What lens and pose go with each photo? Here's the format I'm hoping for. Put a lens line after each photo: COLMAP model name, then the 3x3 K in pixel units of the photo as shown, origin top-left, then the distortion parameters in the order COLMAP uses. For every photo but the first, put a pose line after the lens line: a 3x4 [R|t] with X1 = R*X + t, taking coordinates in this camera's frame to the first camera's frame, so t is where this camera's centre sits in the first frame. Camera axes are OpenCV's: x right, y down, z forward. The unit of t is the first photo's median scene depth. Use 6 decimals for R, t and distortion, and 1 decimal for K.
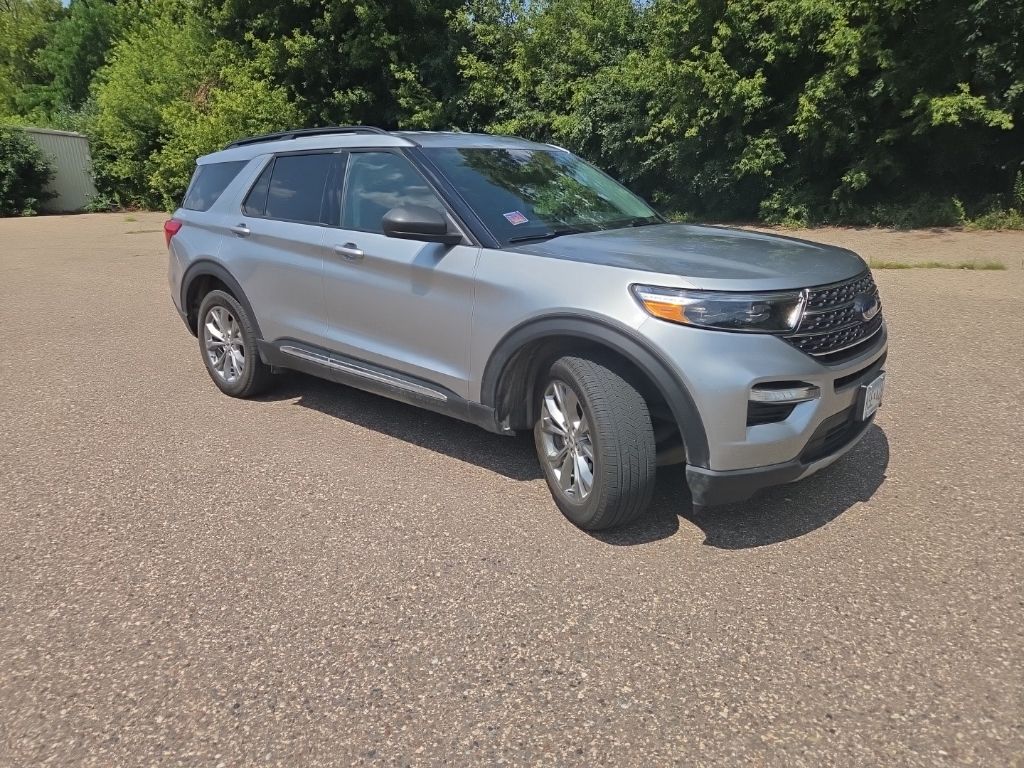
lens RADIAL K [[648.4, 0, 512.0], [0, 648.4, 384.0], [0, 0, 1]] dist [0.058029, -0.039704]
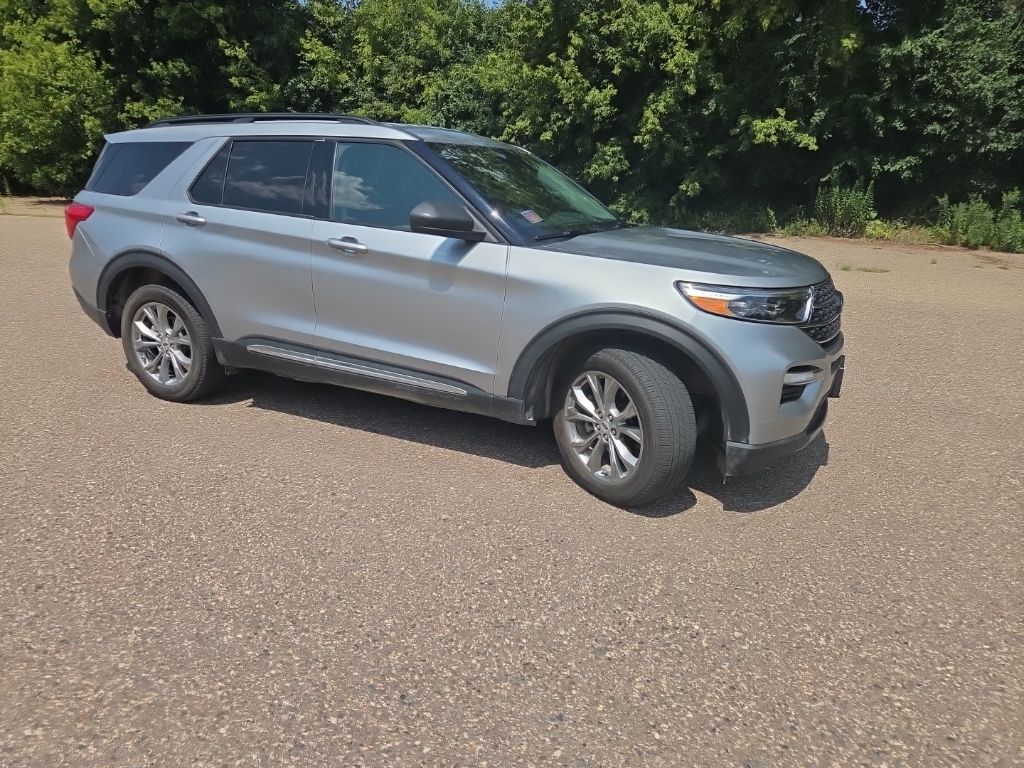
lens RADIAL K [[653.2, 0, 509.6], [0, 653.2, 390.9], [0, 0, 1]] dist [0.062785, -0.043754]
pose [[0.968088, -0.035193, 0.248126, -0.061956], [0.031857, 0.999340, 0.017448, 0.000821], [-0.248577, -0.008987, 0.968571, -0.002577]]
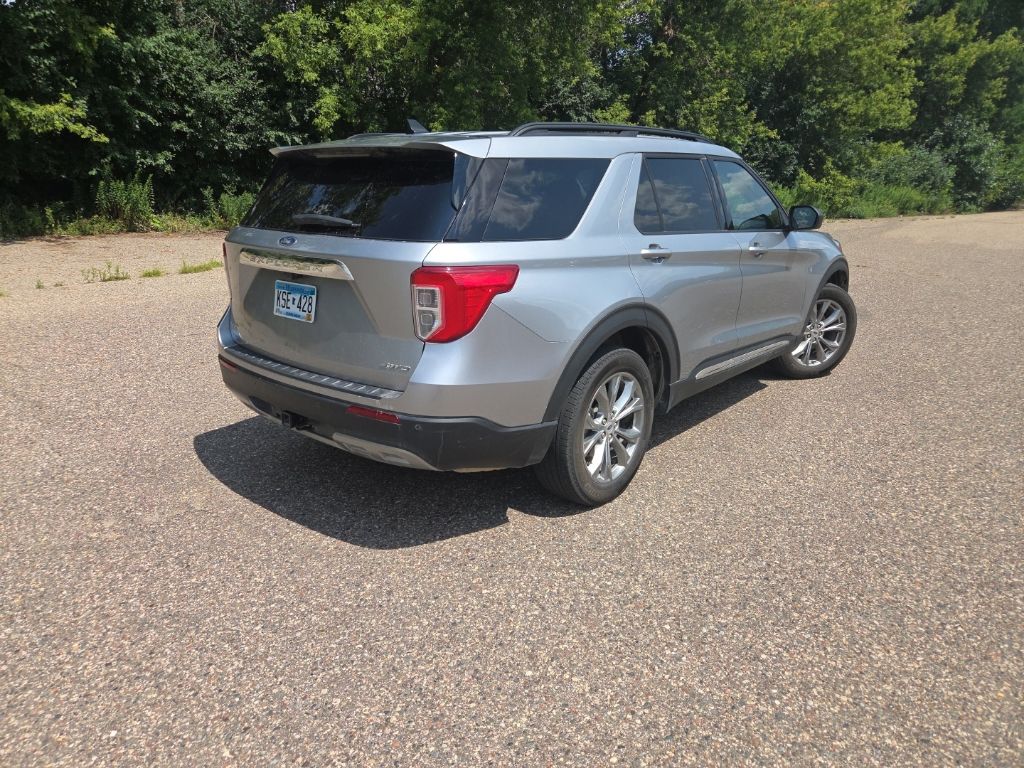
lens RADIAL K [[670.2, 0, 479.6], [0, 670.2, 387.1], [0, 0, 1]] dist [0.068182, -0.047931]
pose [[0.053476, -0.274794, 0.960015, -0.335857], [0.291923, 0.923693, 0.248137, -0.095383], [-0.954946, 0.266981, 0.129614, 0.314649]]
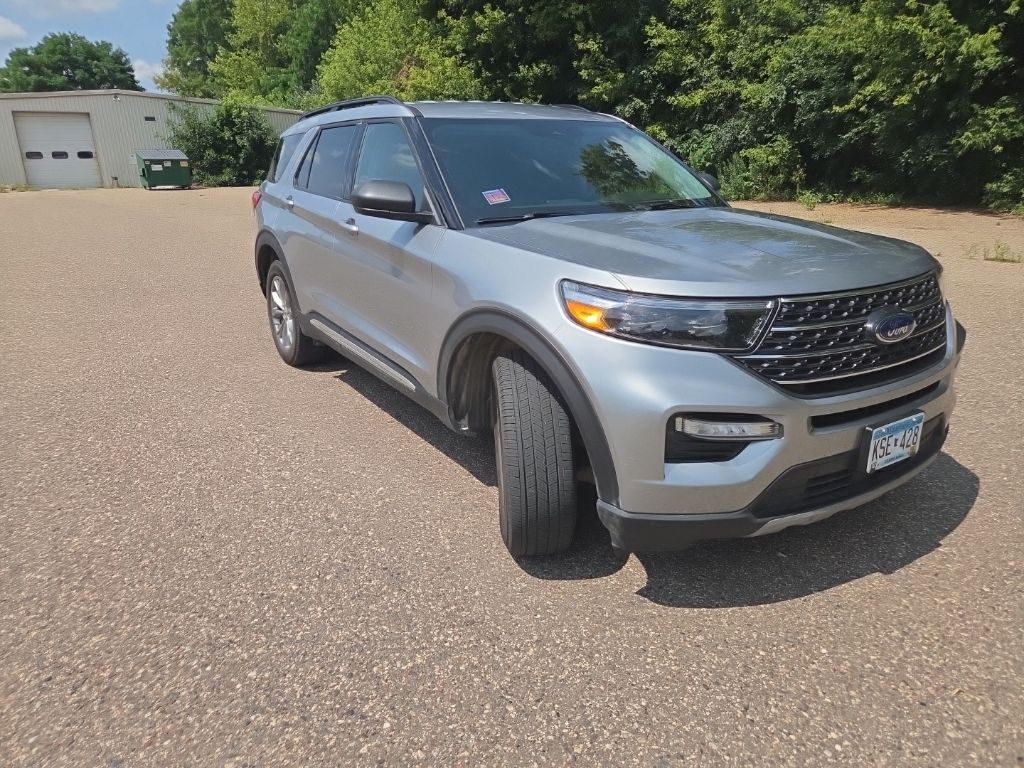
lens RADIAL K [[658.1, 0, 521.8], [0, 658.1, 383.1], [0, 0, 1]] dist [0.061604, -0.048781]
pose [[0.961842, 0.096264, -0.256112, 0.061954], [-0.089201, 0.995247, 0.039081, -0.007986], [0.258657, -0.014744, 0.965857, 0.025944]]
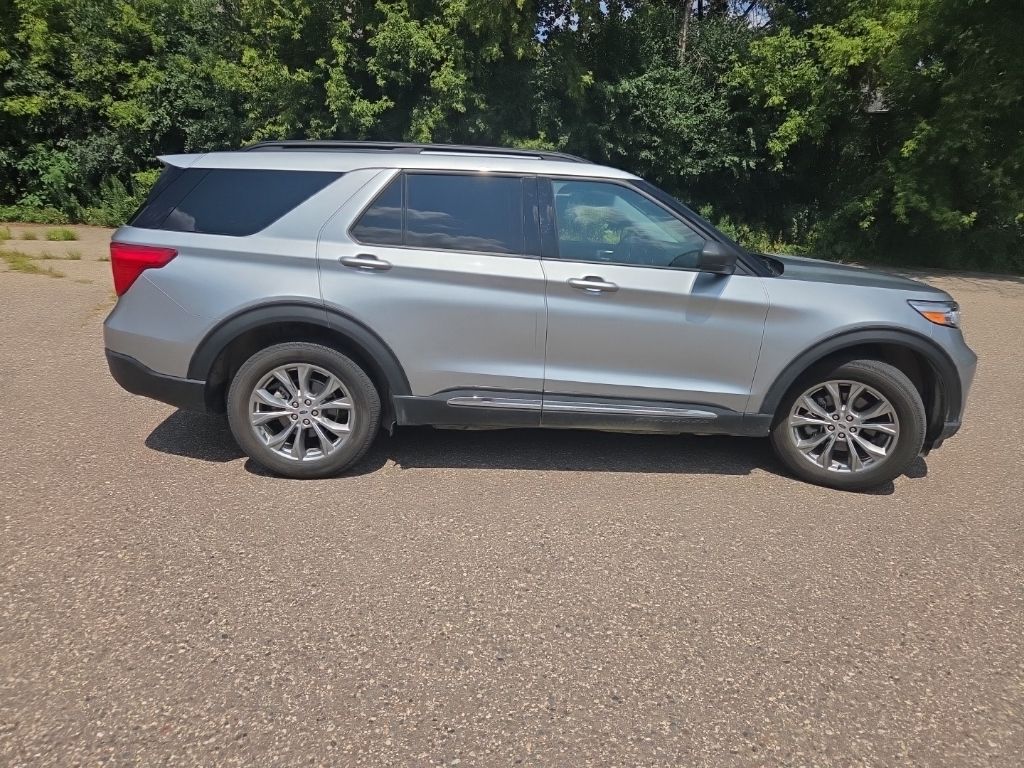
lens RADIAL K [[653.2, 0, 509.6], [0, 653.2, 390.9], [0, 0, 1]] dist [0.062785, -0.043754]
pose [[0.741692, -0.148479, 0.654100, -0.229188], [0.149989, 0.987211, 0.054019, -0.027688], [-0.653755, 0.058042, 0.754477, 0.083582]]
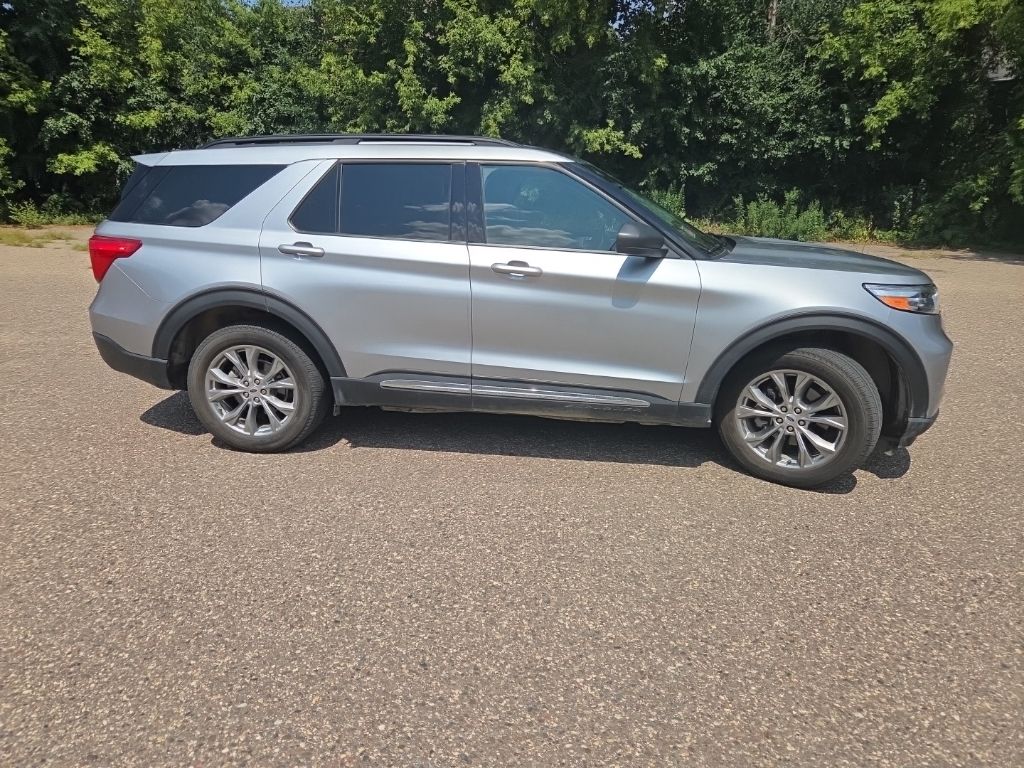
lens RADIAL K [[652.2, 0, 493.7], [0, 652.2, 396.7], [0, 0, 1]] dist [0.062100, -0.041979]
pose [[0.846259, -0.139707, 0.514129, -0.184231], [0.136088, 0.989677, 0.044929, -0.015227], [-0.515098, 0.031946, 0.856536, 0.045804]]
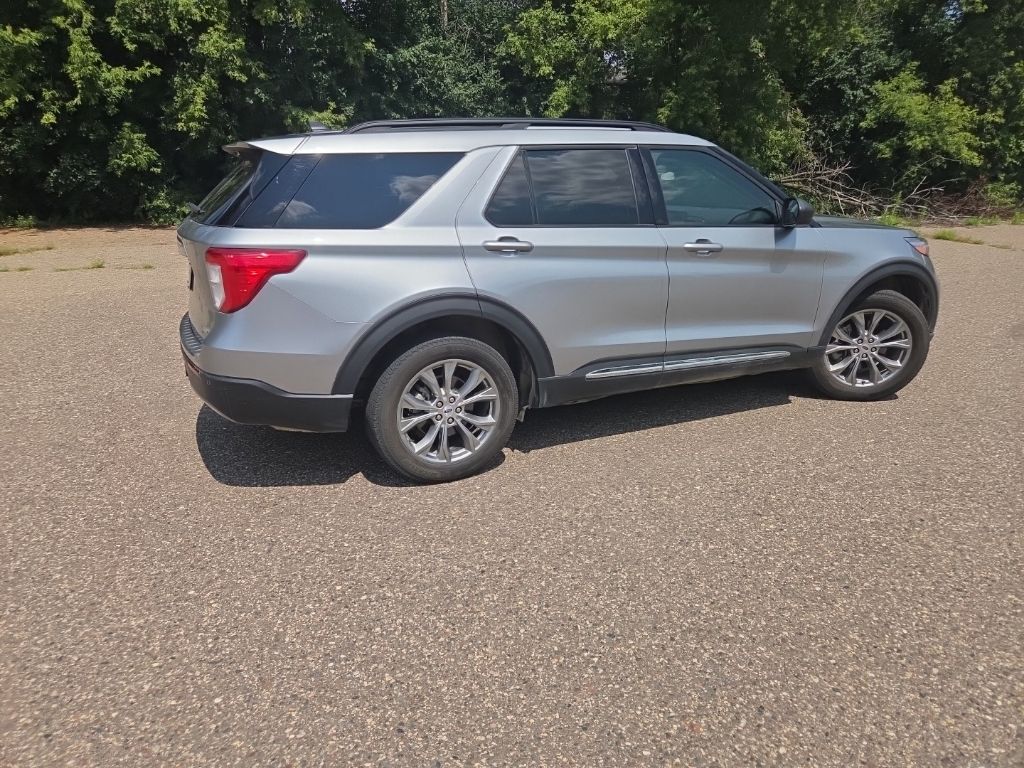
lens RADIAL K [[660.0, 0, 484.3], [0, 660.0, 382.6], [0, 0, 1]] dist [0.065143, -0.044925]
pose [[0.452221, -0.259752, 0.853244, -0.311284], [0.265160, 0.952552, 0.149449, -0.057073], [-0.851579, 0.158662, 0.499640, 0.185008]]
